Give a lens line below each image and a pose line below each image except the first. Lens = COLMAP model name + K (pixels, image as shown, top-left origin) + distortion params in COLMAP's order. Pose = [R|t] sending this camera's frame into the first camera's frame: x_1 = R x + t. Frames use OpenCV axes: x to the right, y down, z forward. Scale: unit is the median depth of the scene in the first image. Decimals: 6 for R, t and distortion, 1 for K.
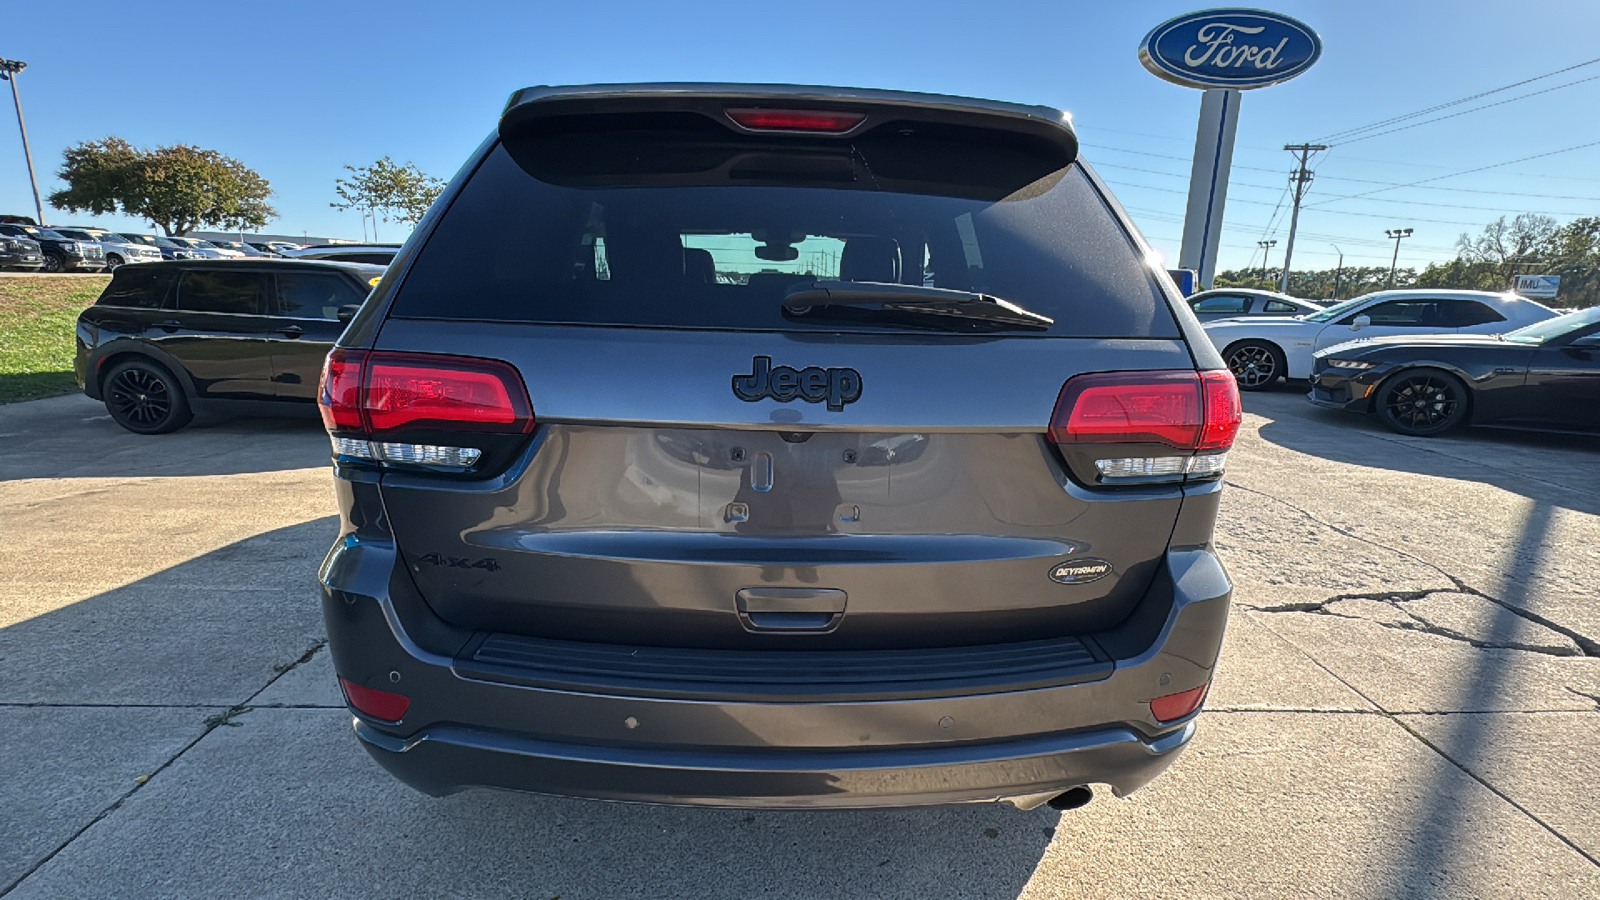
lens RADIAL K [[732.2, 0, 805.6], [0, 732.2, 447.0], [0, 0, 1]] dist [-0.004692, 0.001222]
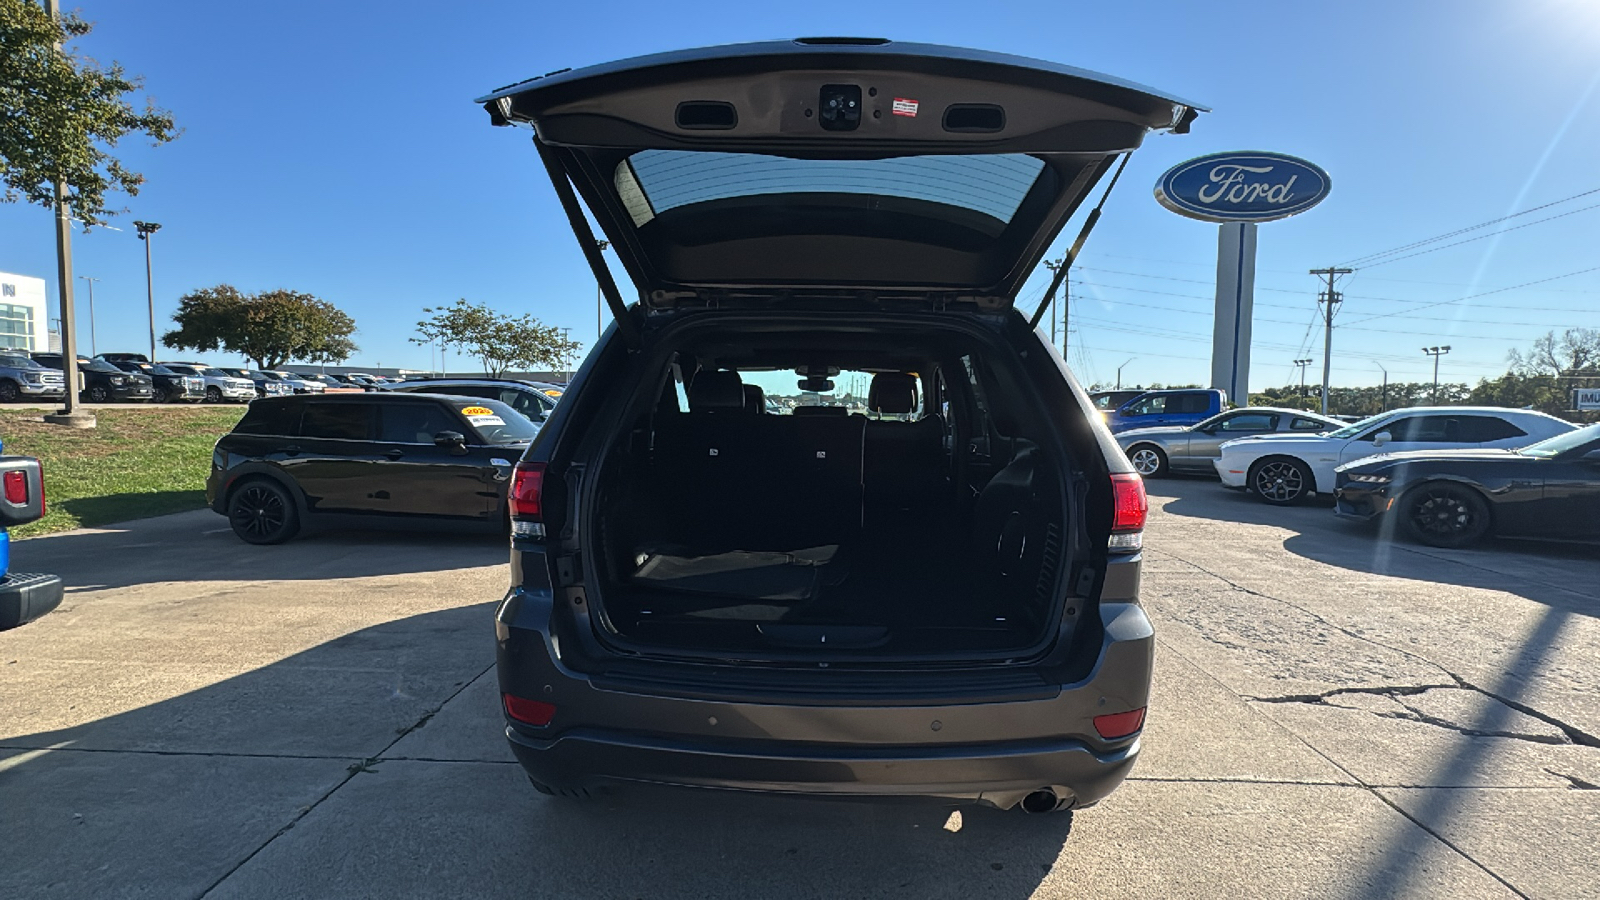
lens RADIAL K [[732.2, 0, 803.7], [0, 732.2, 448.9], [0, 0, 1]] dist [-0.004692, 0.001222]
pose [[0.998309, -0.007731, -0.057607, 0.007164], [-0.001599, 0.987087, -0.160177, 0.023698], [0.058101, 0.159999, 0.985406, -0.136722]]
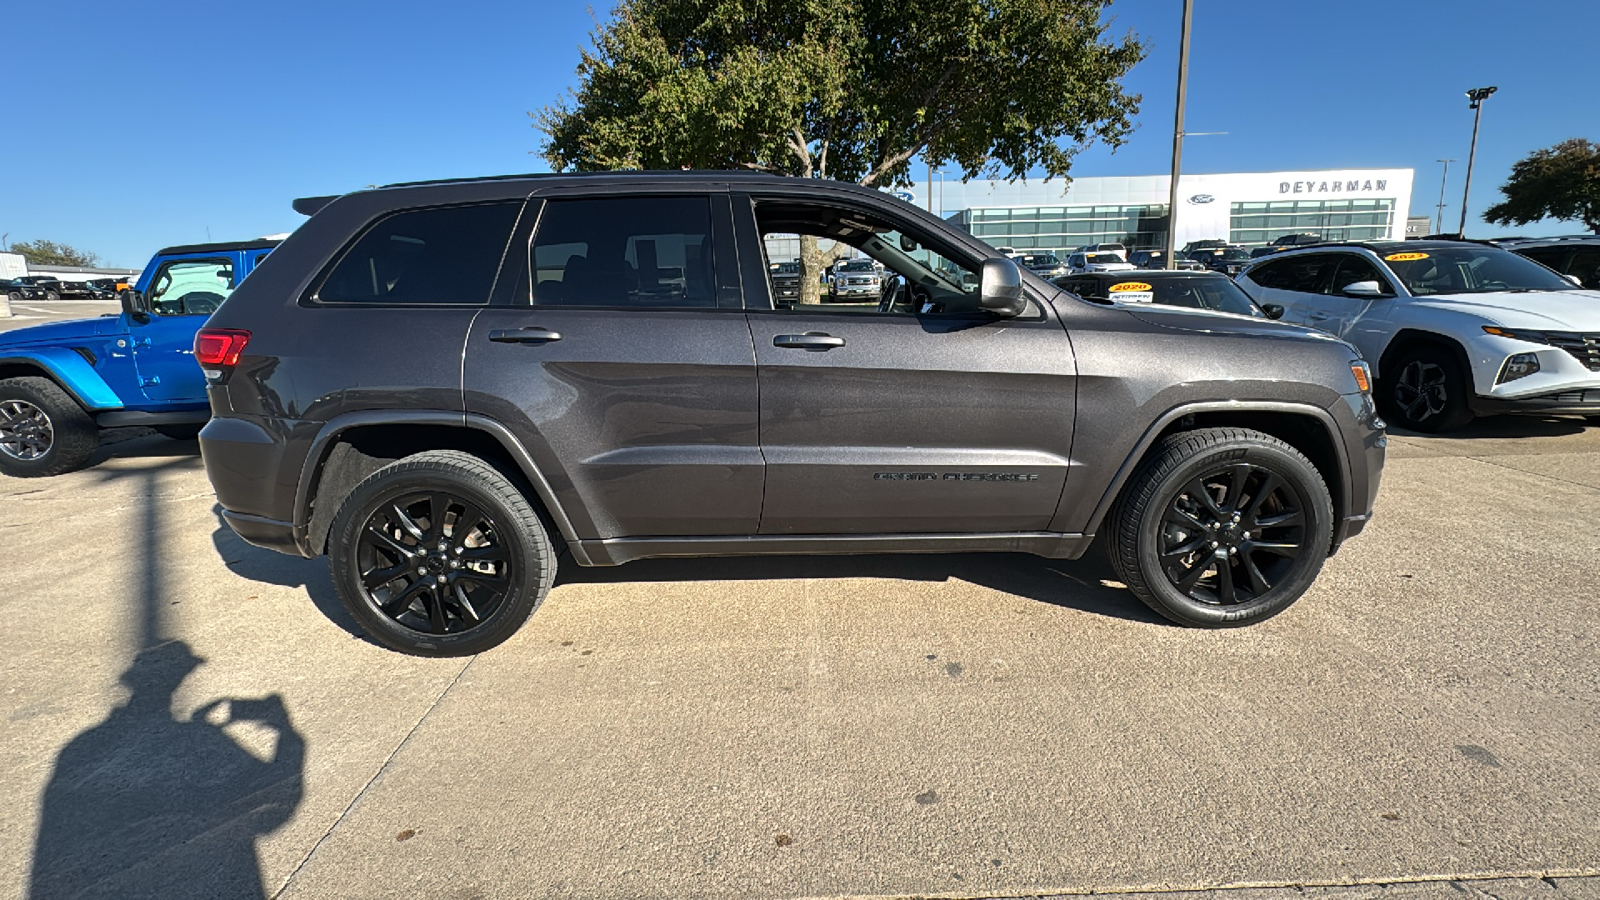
lens RADIAL K [[732.2, 0, 796.3], [0, 732.2, 450.7], [0, 0, 1]] dist [-0.004692, 0.001222]
pose [[-0.013956, 0.182716, -0.983067, 0.789683], [-0.192501, 0.964280, 0.181957, -0.152701], [0.981198, 0.191781, 0.021715, 0.827732]]
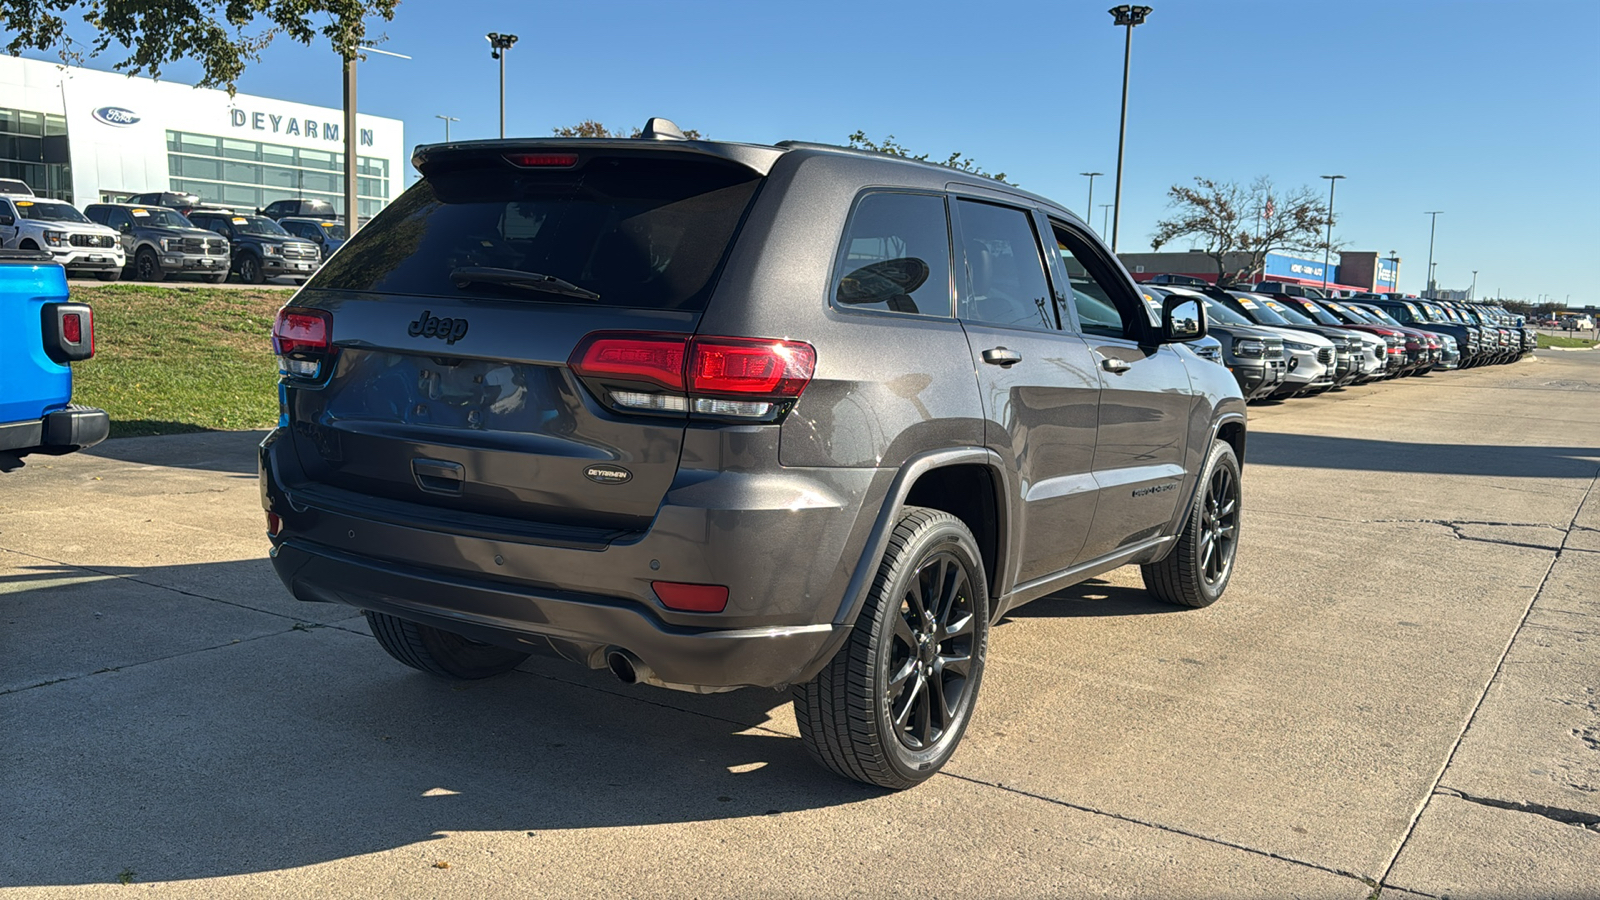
lens RADIAL K [[1395.9, 0, 801.0], [0, 1395.9, 444.2], [0, 0, 1]] dist [0.038794, -0.029718]
pose [[0.829542, 0.067826, -0.554310, 0.662035], [-0.142034, 0.985581, -0.091961, 0.094228], [0.540080, 0.155016, 0.827215, -0.306849]]
